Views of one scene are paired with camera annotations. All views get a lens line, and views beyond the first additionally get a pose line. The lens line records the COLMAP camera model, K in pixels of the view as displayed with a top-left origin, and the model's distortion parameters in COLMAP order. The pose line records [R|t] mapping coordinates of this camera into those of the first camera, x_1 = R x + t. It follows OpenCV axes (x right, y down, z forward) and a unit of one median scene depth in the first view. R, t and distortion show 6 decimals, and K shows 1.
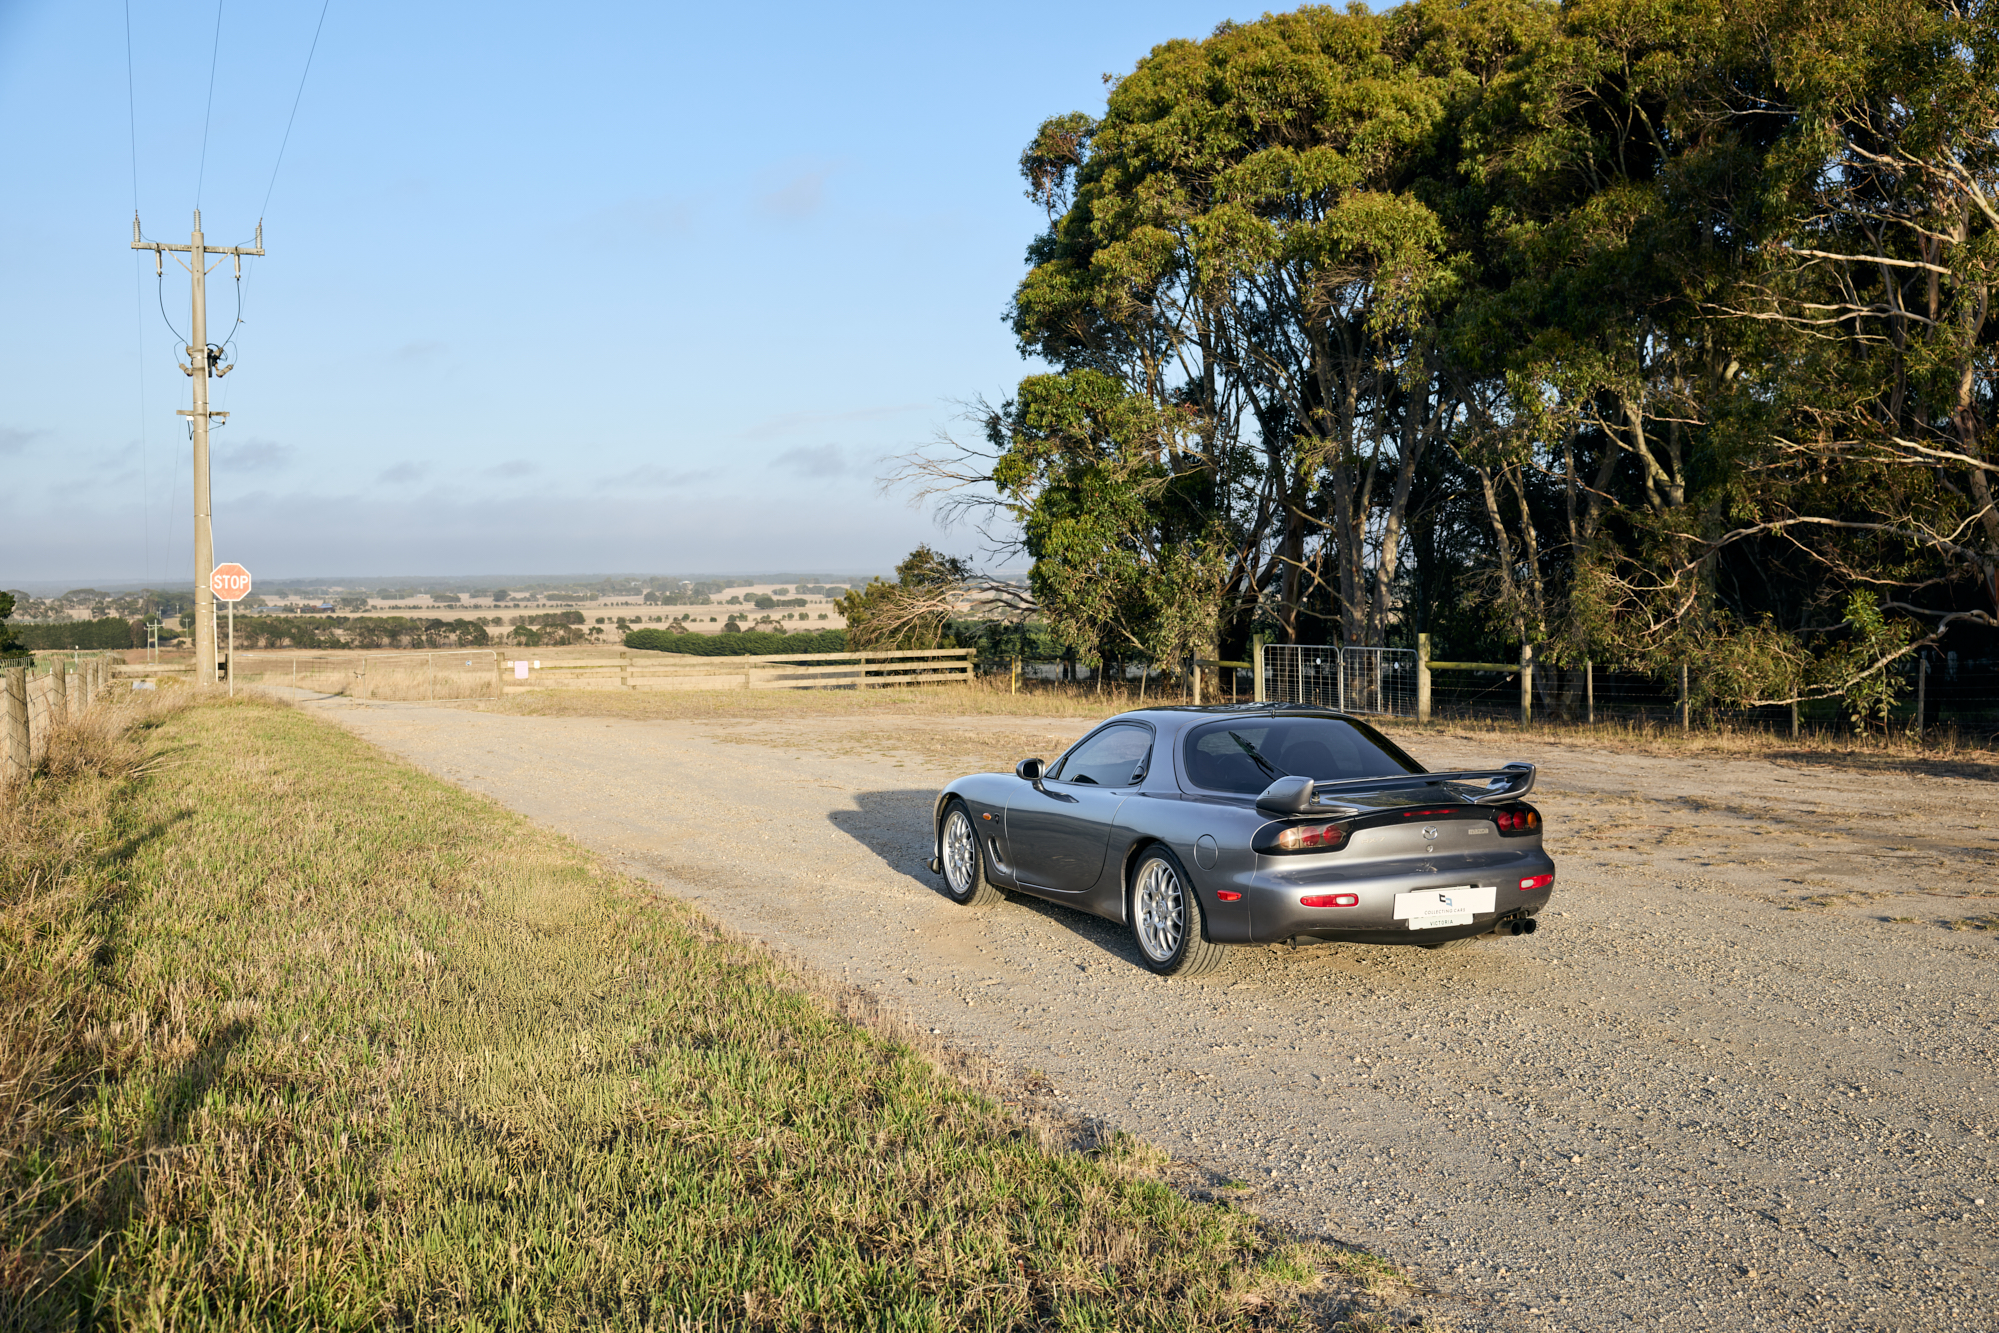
lens RADIAL K [[1984.8, 0, 984.1], [0, 1984.8, 640.5], [0, 0, 1]] dist [-0.018395, 0.106642]
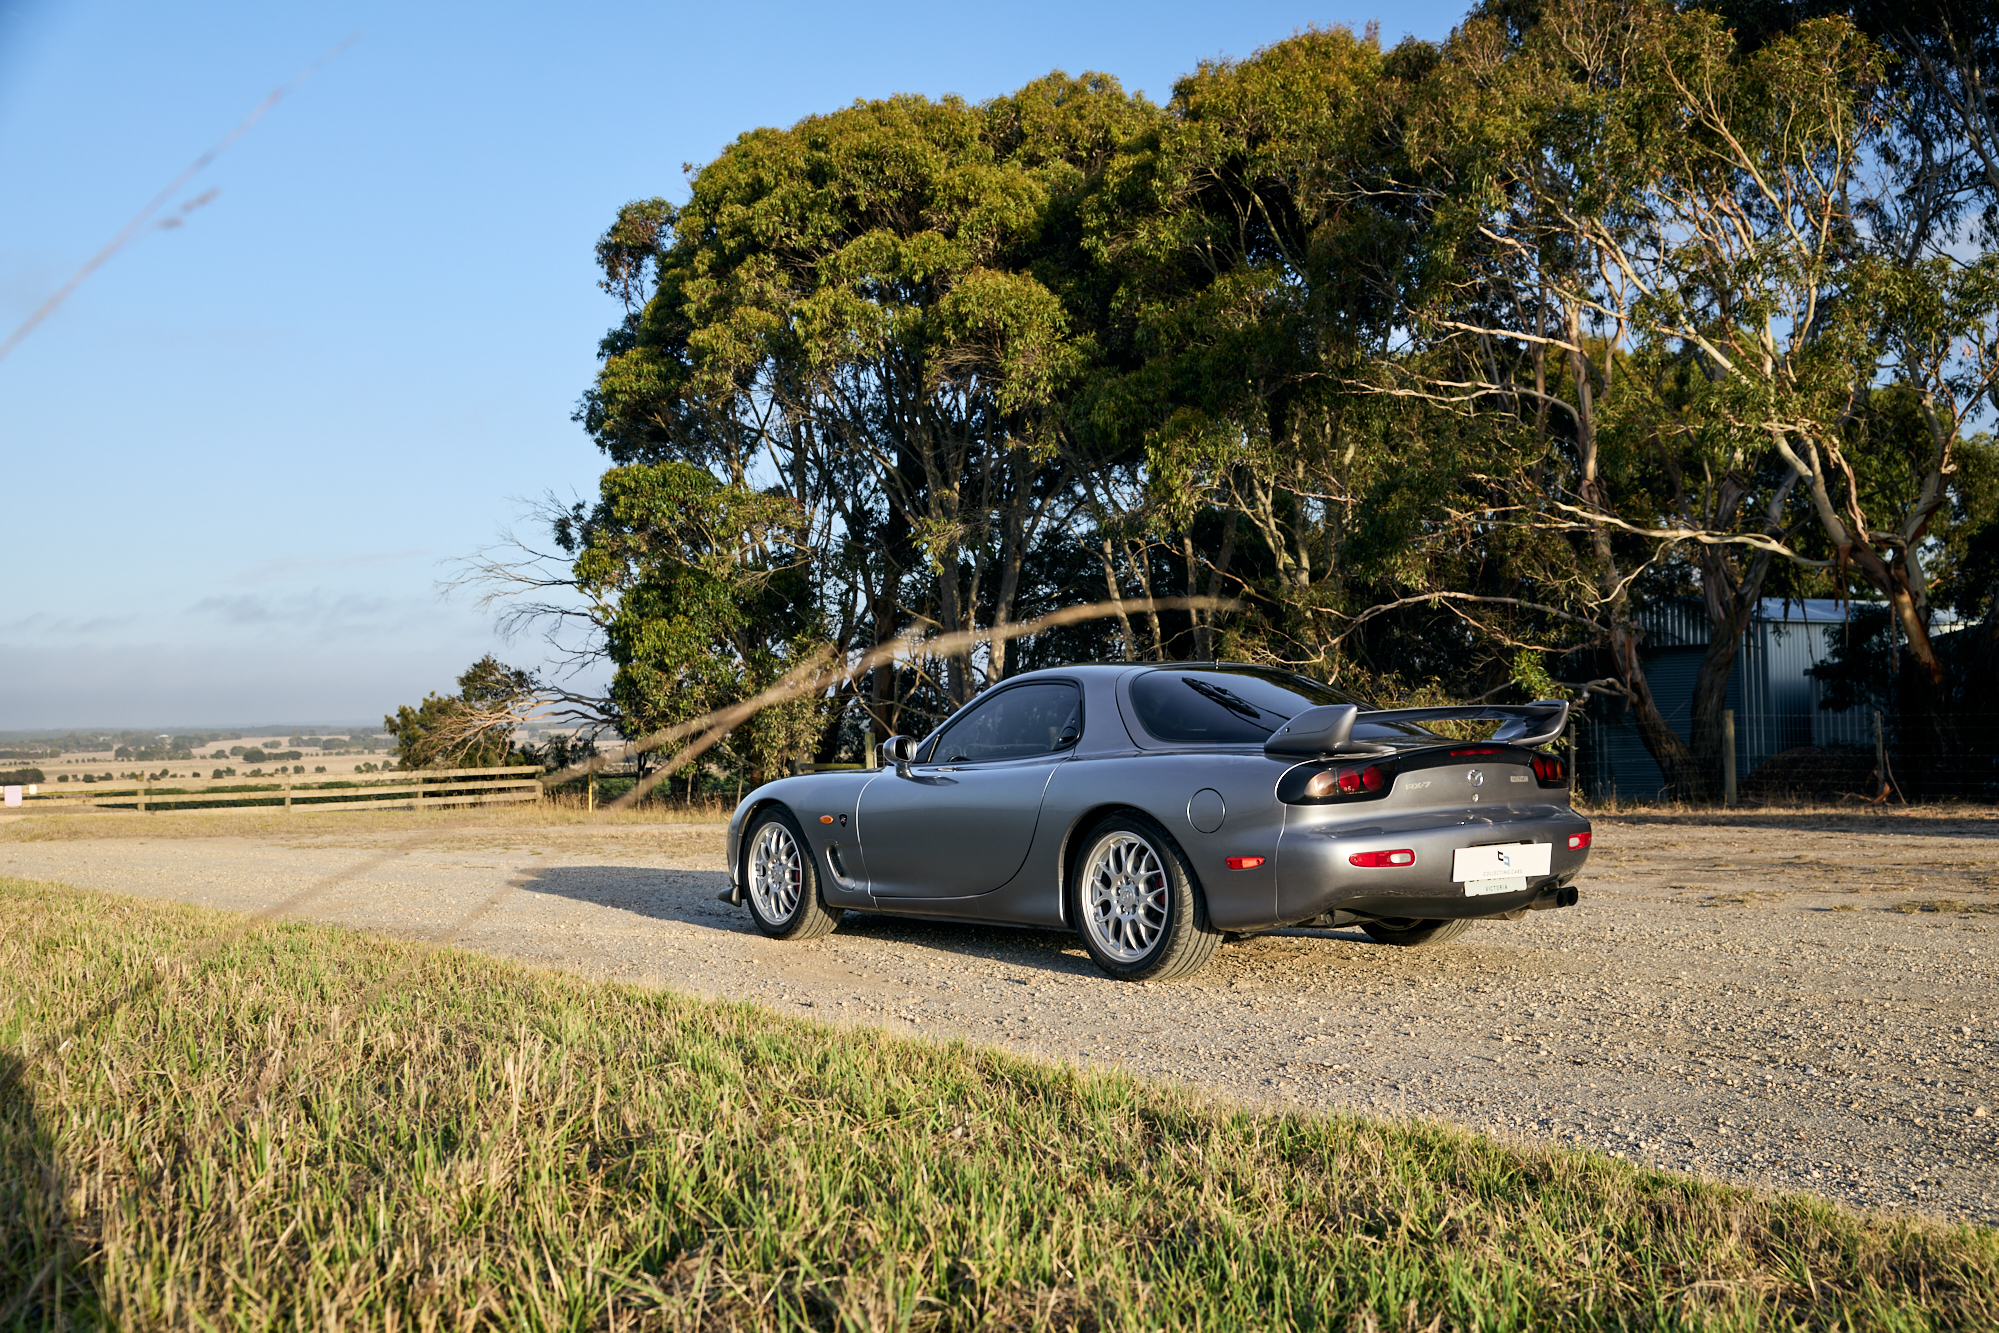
lens RADIAL K [[1980.9, 0, 999.5], [0, 1980.9, 666.5], [0, 0, 1]] dist [-0.018227, 0.093275]
pose [[0.969018, -0.002336, 0.246981, -0.036109], [0.017339, 0.998132, -0.058589, 0.021216], [-0.246383, 0.061056, 0.967248, 0.058773]]
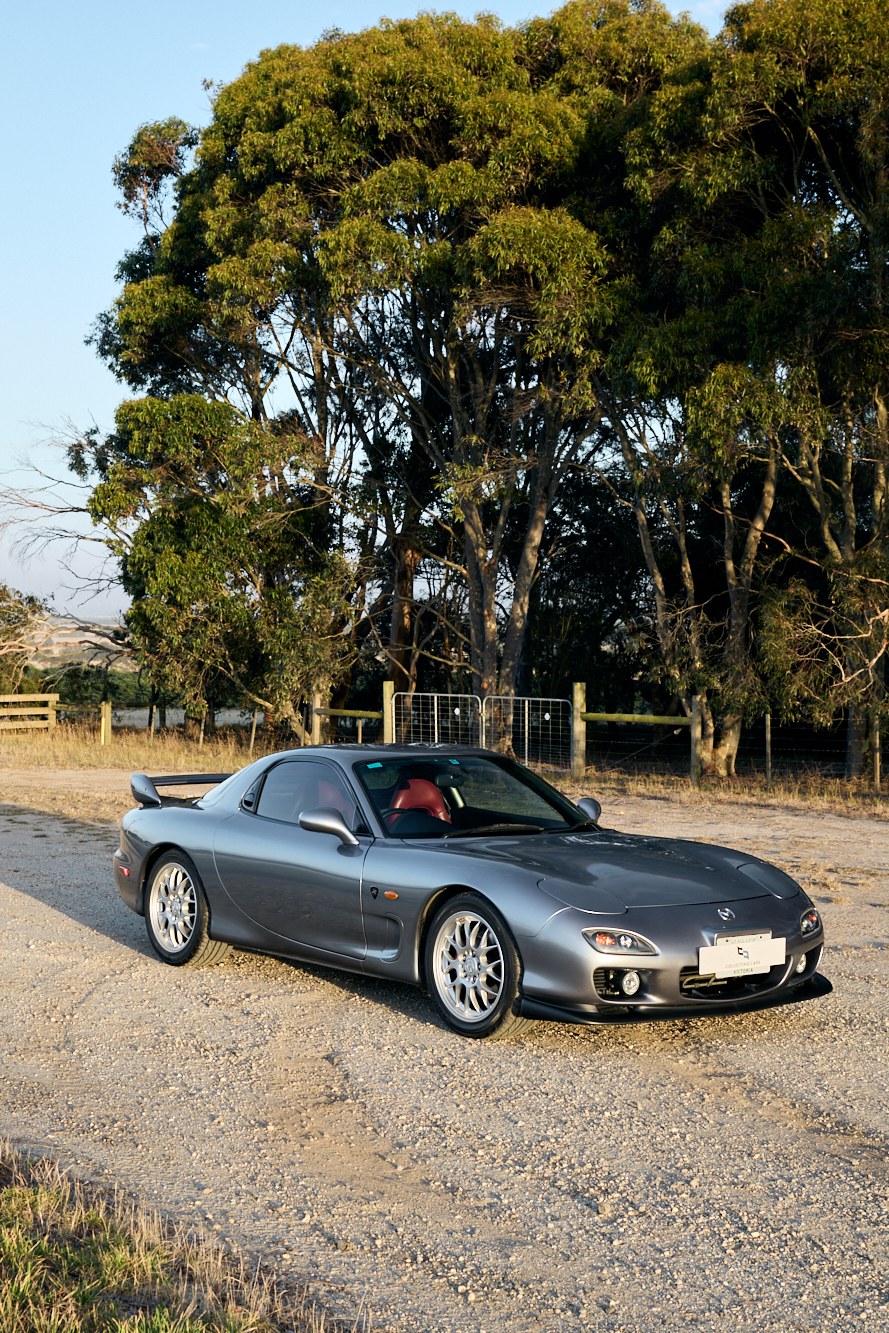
lens RADIAL K [[1969.3, 0, 412.5], [0, 1969.3, 661.4], [0, 0, 1]] dist [-0.032759, 0.154044]
pose [[0.980097, 0.011760, 0.198170, -0.032398], [-0.009258, 0.999865, -0.013549, -0.000213], [-0.198302, 0.011445, 0.980074, 0.093908]]
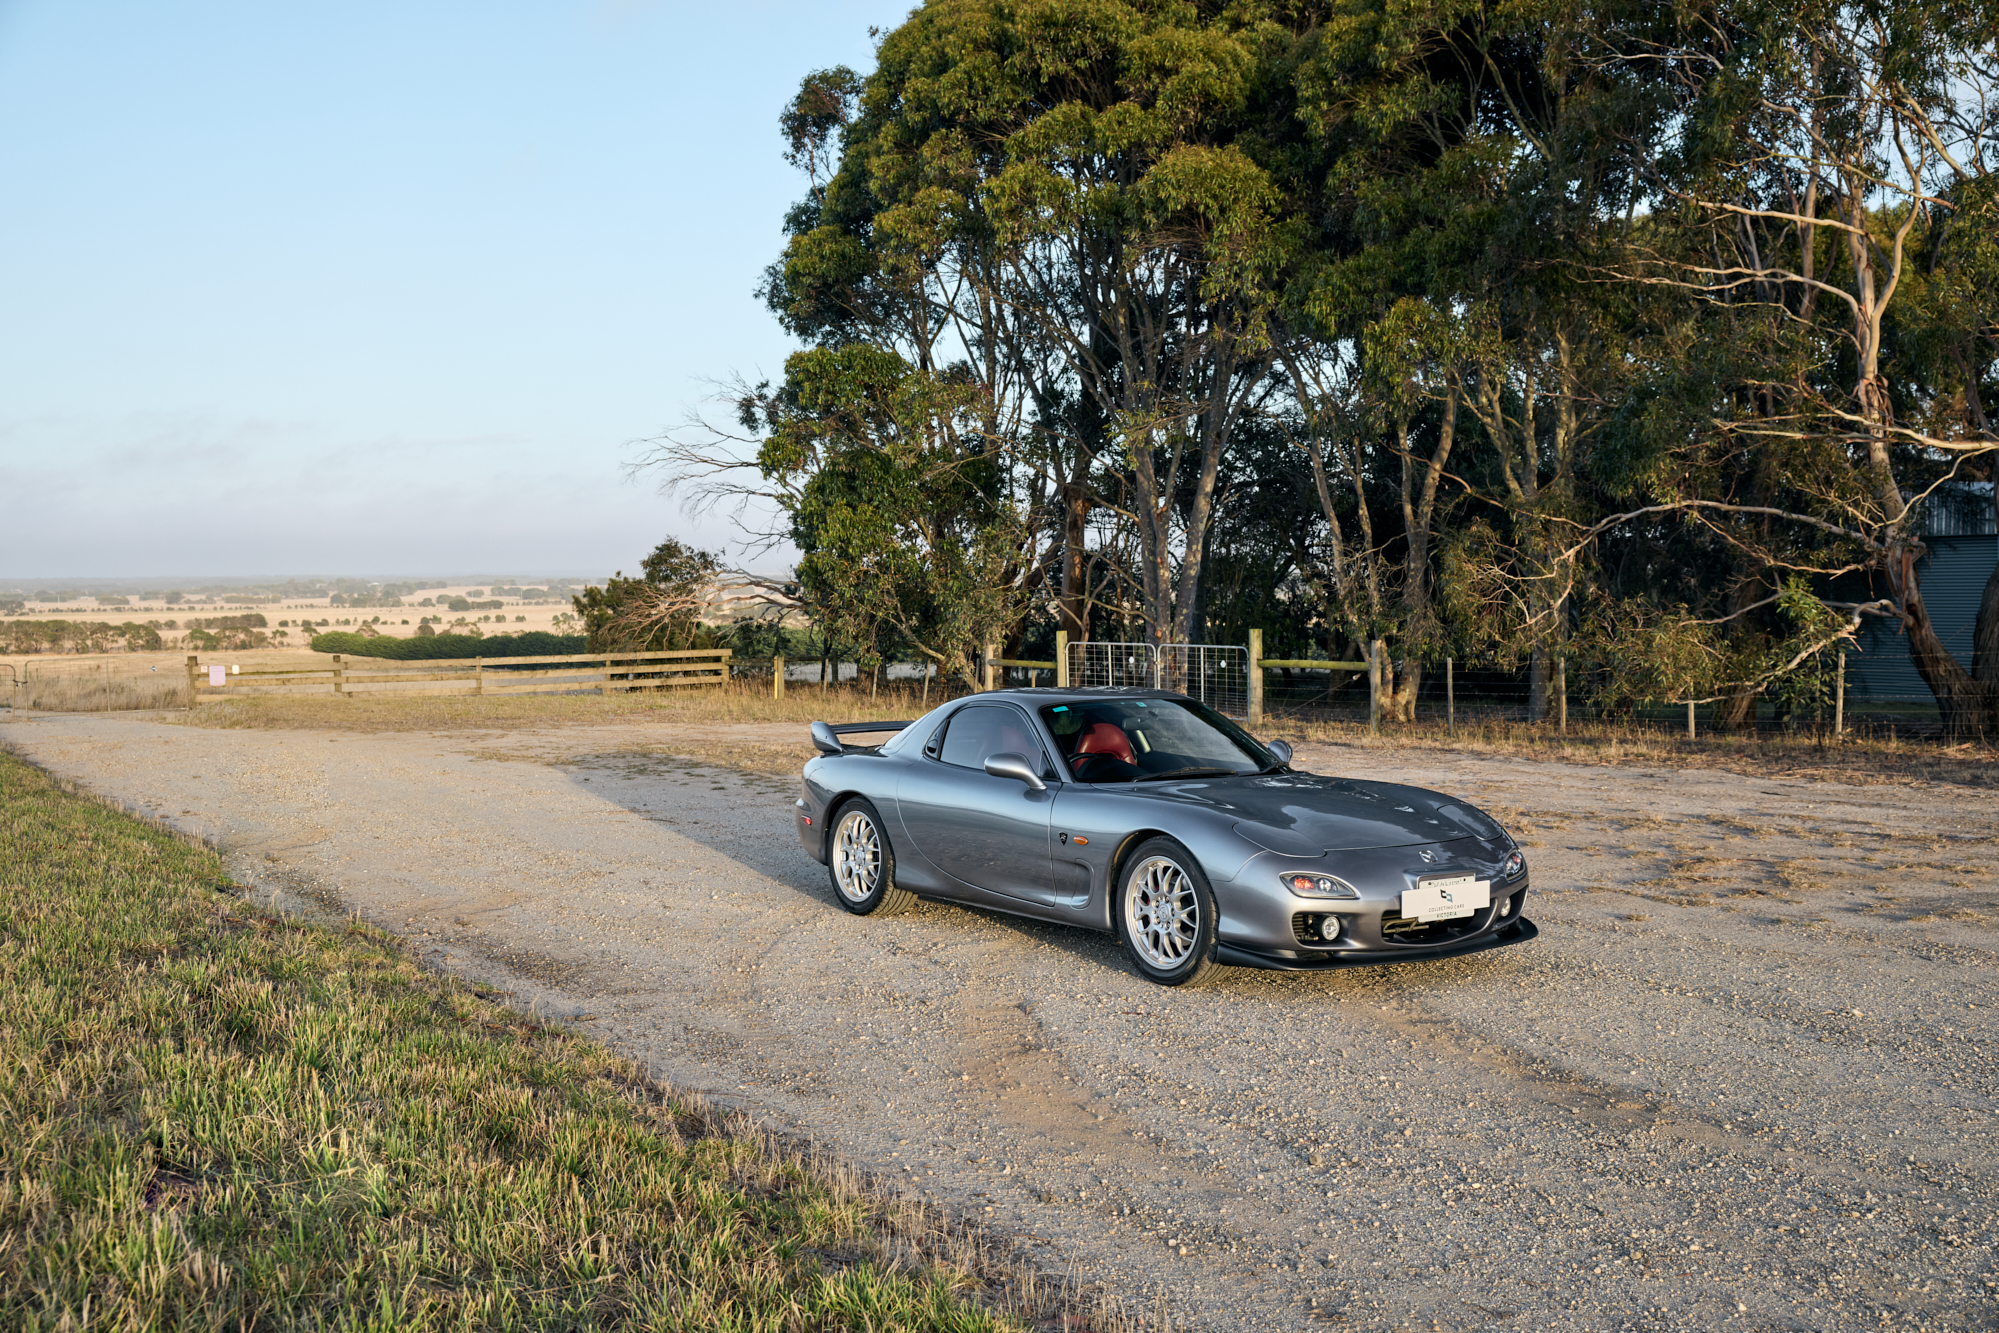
lens RADIAL K [[1970.3, 0, 994.4], [0, 1970.3, 657.4], [0, 0, 1]] dist [-0.022202, 0.117448]
pose [[0.987952, -0.006125, 0.154642, -0.033341], [0.004885, 0.999953, 0.008399, 0.001160], [-0.154686, -0.007542, 0.987935, 0.099537]]
